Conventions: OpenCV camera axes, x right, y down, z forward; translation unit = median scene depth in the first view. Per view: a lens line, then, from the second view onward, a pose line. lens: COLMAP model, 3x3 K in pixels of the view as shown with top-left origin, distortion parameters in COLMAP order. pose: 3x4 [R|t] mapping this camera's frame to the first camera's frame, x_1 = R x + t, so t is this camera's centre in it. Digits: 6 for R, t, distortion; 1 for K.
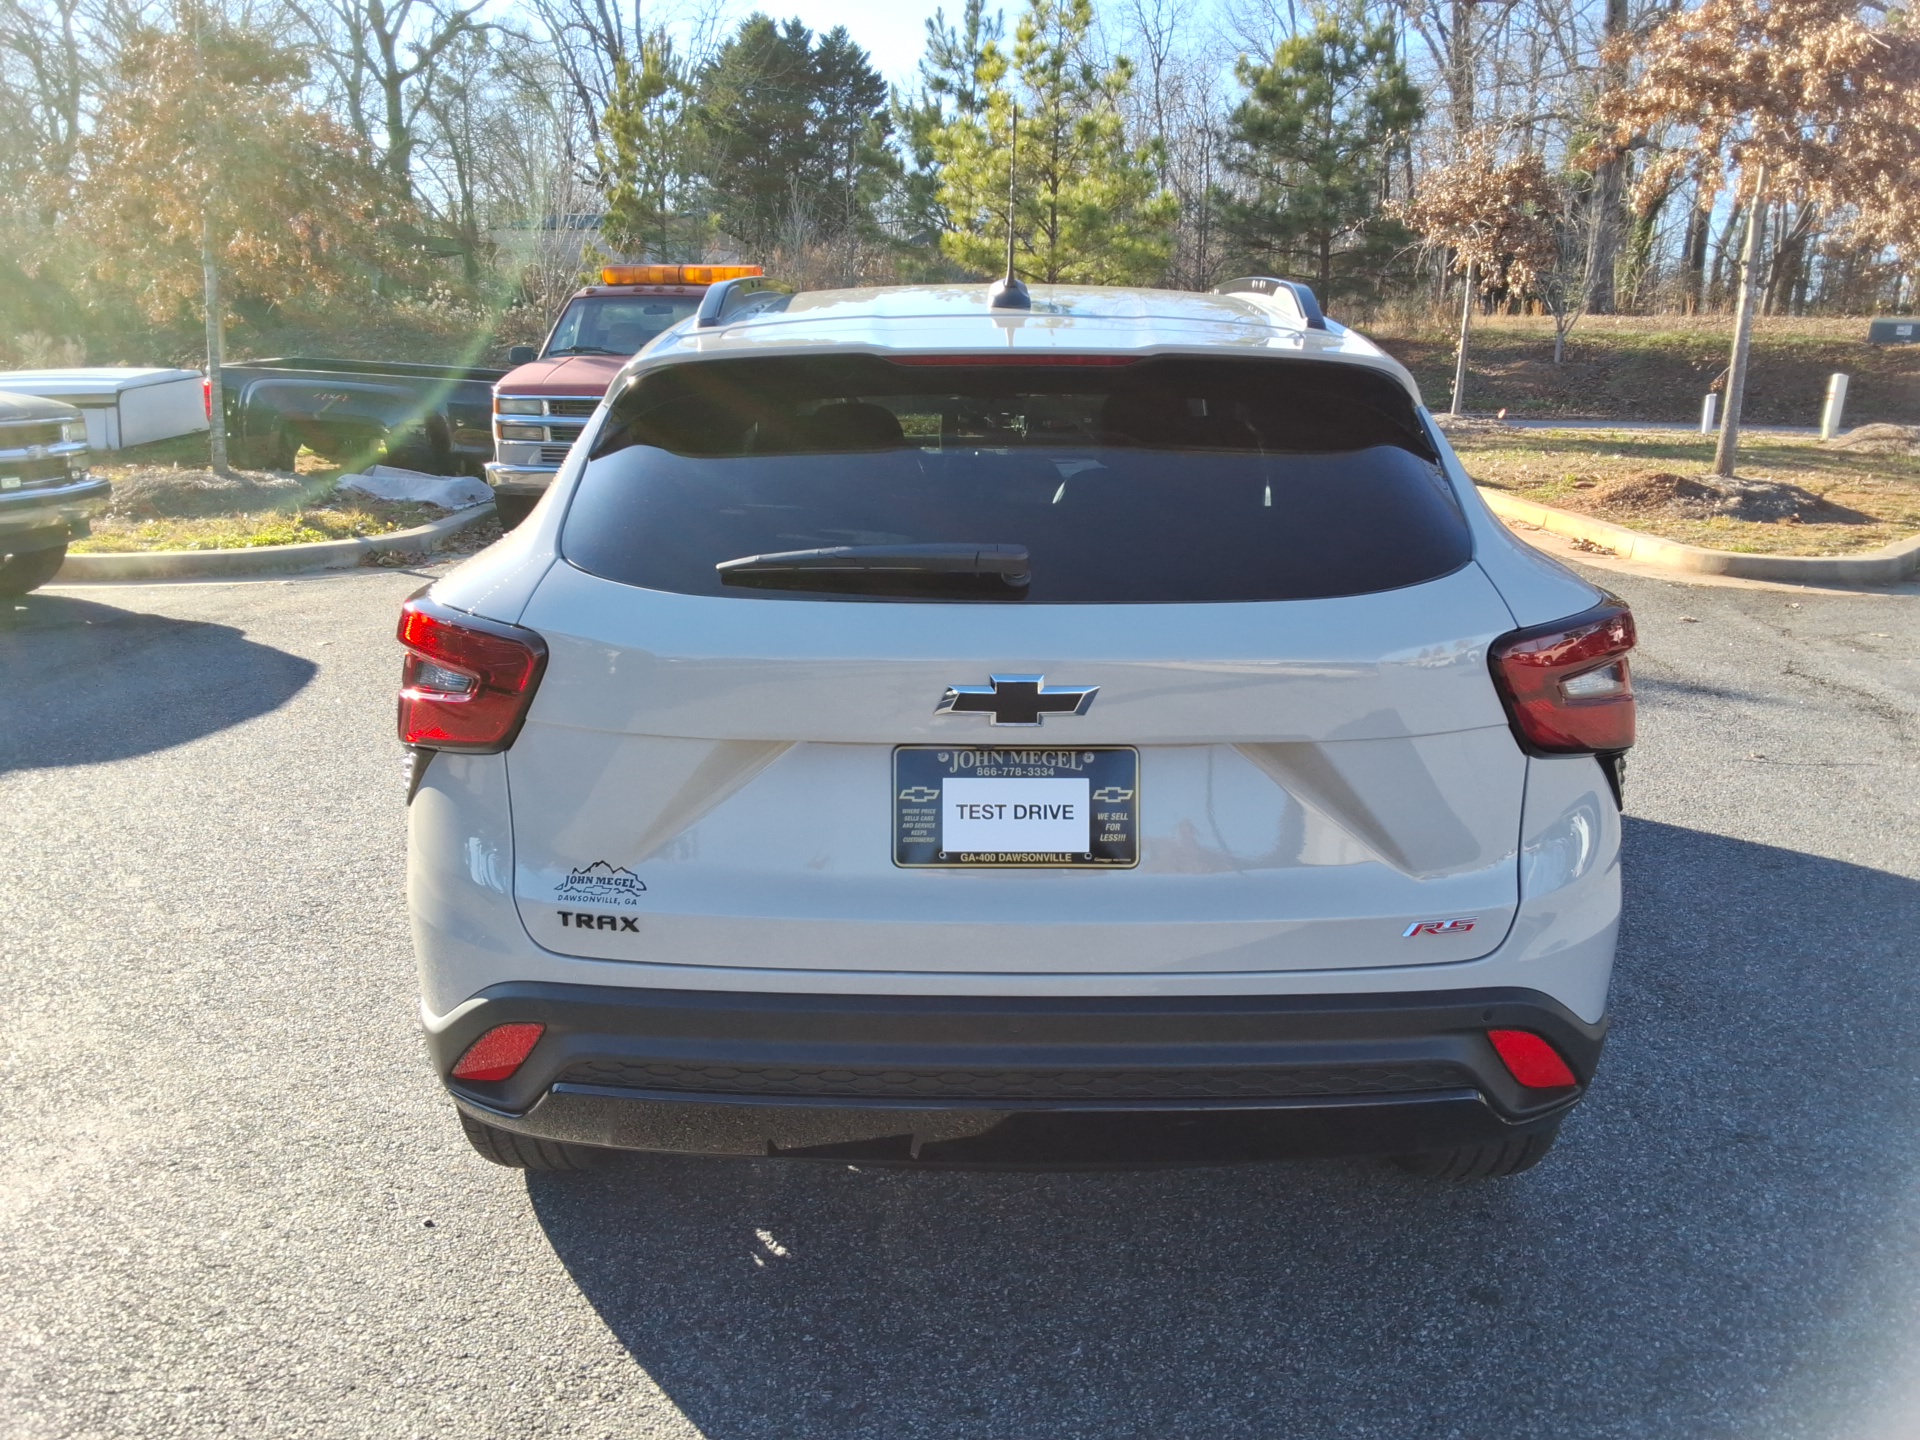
lens RADIAL K [[1529.7, 0, 975.4], [0, 1529.7, 706.8], [0, 0, 1]] dist [0.096593, -0.143625]
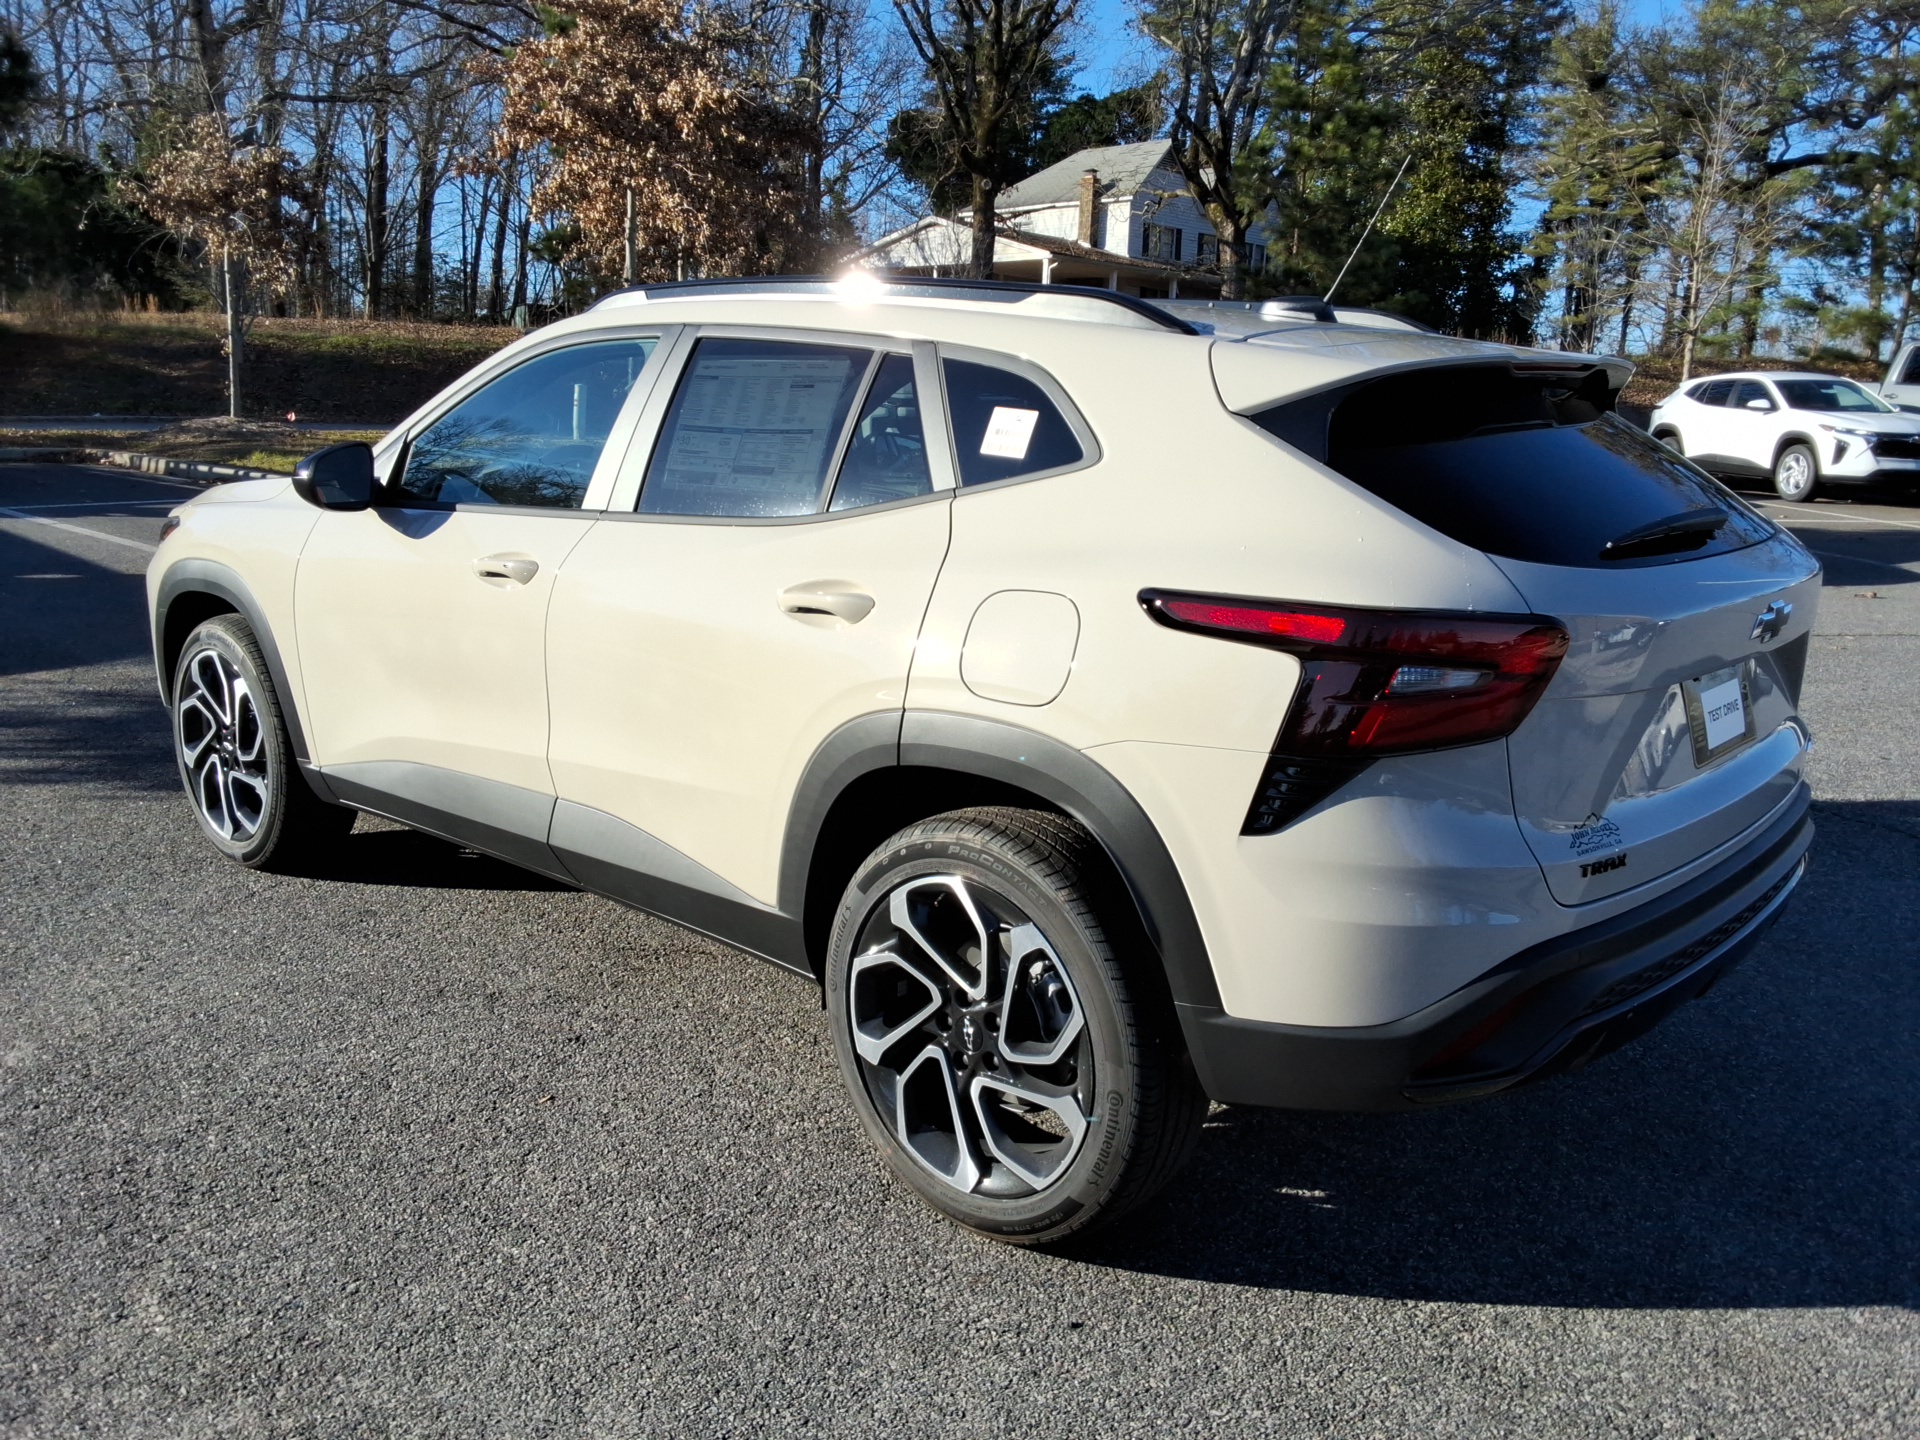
lens RADIAL K [[1529.7, 0, 974.8], [0, 1529.7, 713.1], [0, 0, 1]] dist [0.096593, -0.143625]
pose [[0.655847, -0.156322, 0.738531, -0.113916], [0.154250, 0.985434, 0.071603, -0.010234], [-0.738967, 0.066958, 0.670406, 0.047920]]
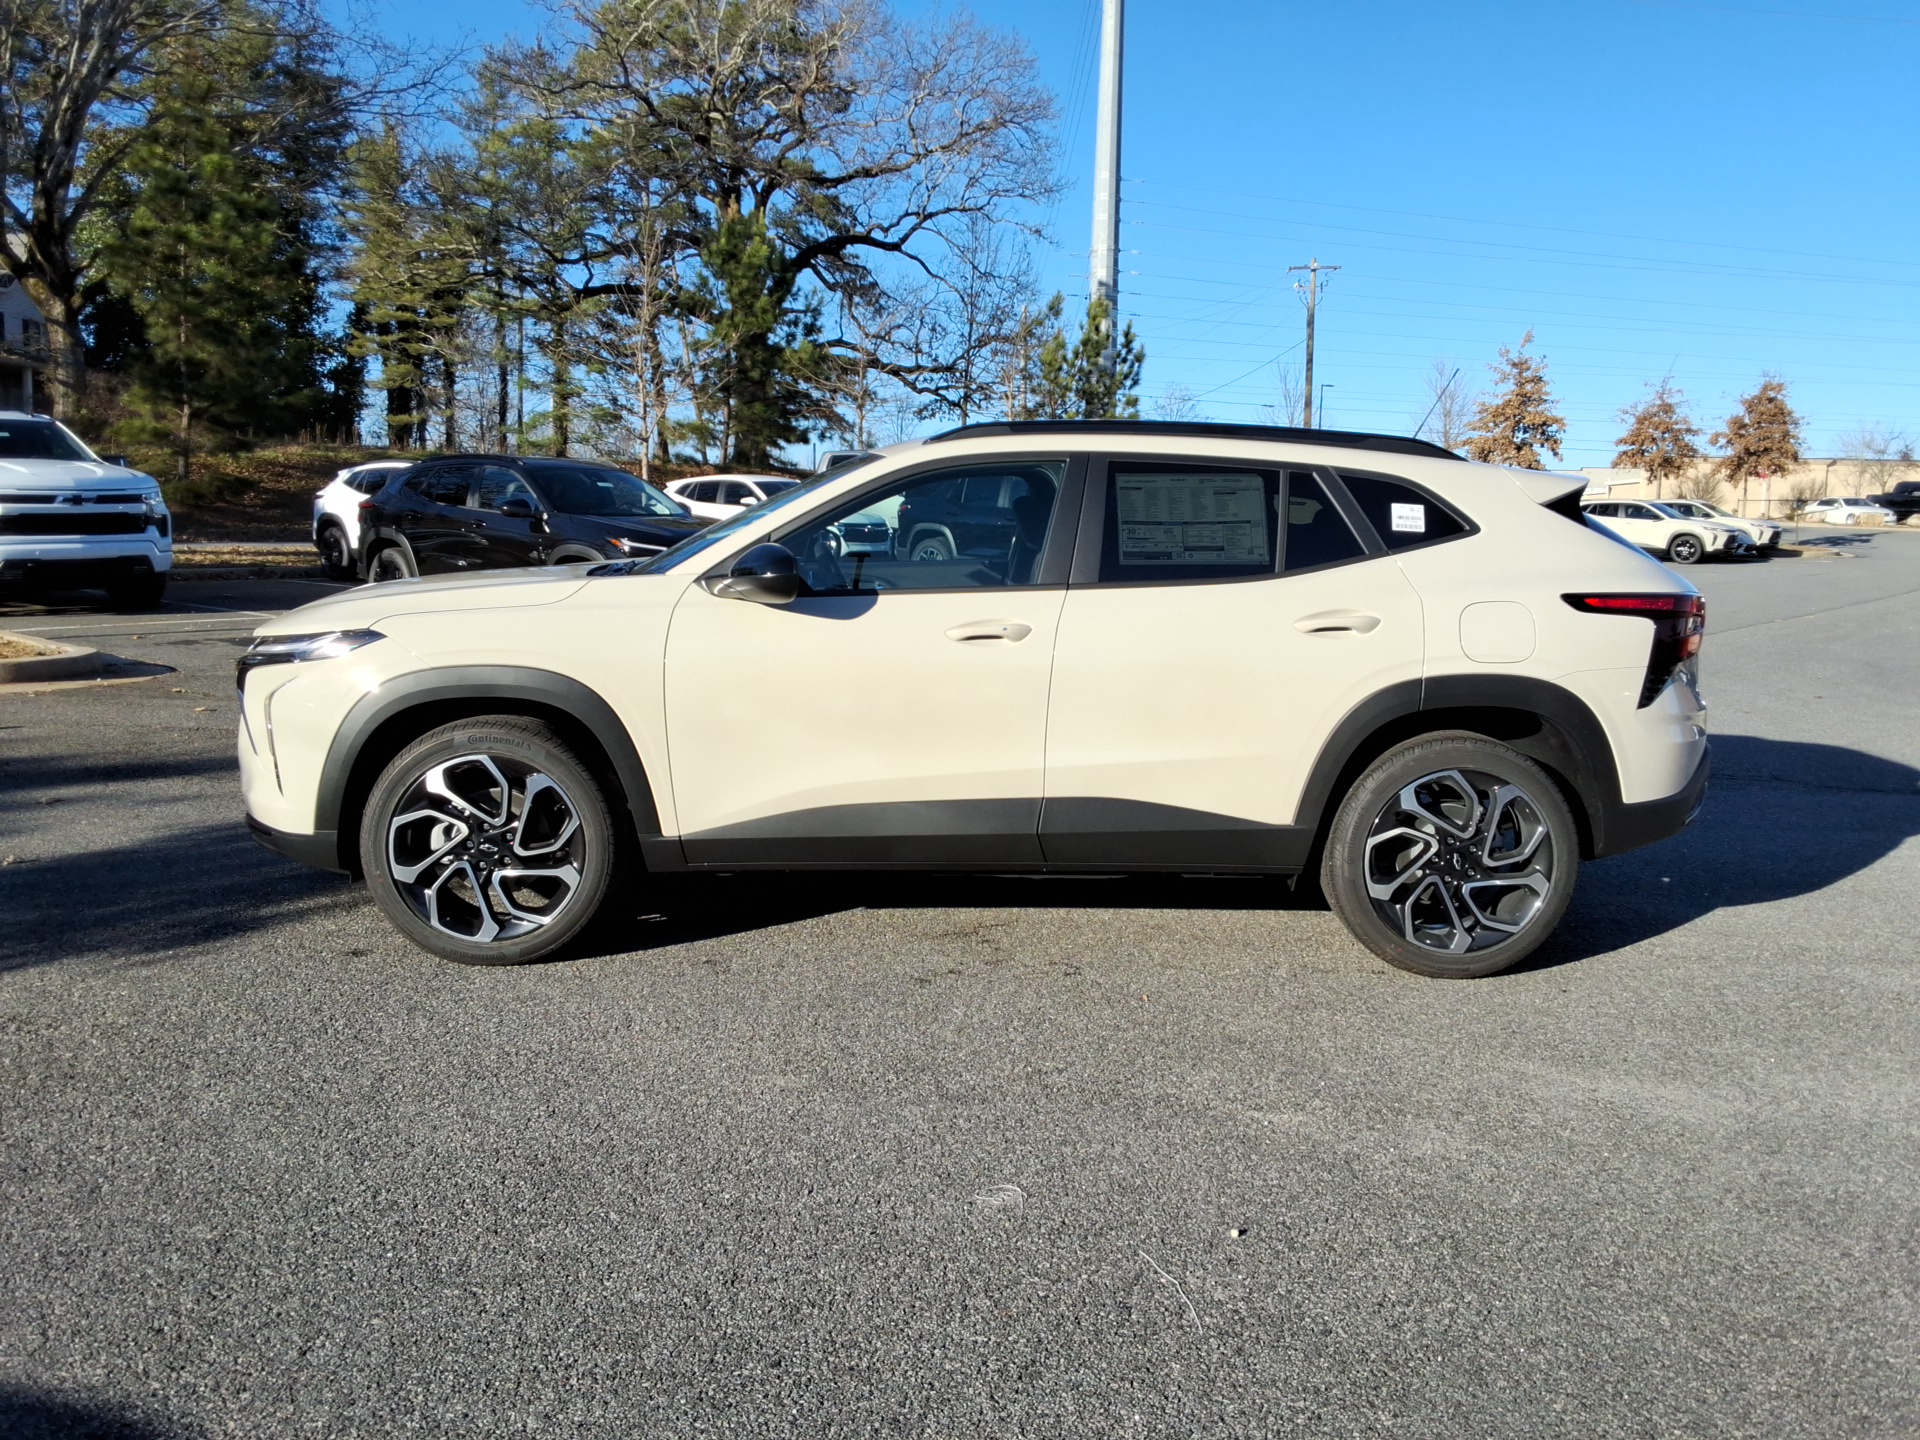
lens RADIAL K [[1529.7, 0, 995.2], [0, 1529.7, 690.1], [0, 0, 1]] dist [0.096593, -0.143625]
pose [[-0.044986, -0.134442, 0.989900, -0.218590], [0.205120, 0.968547, 0.140864, -0.038506], [-0.977702, 0.209385, -0.015994, 0.175969]]
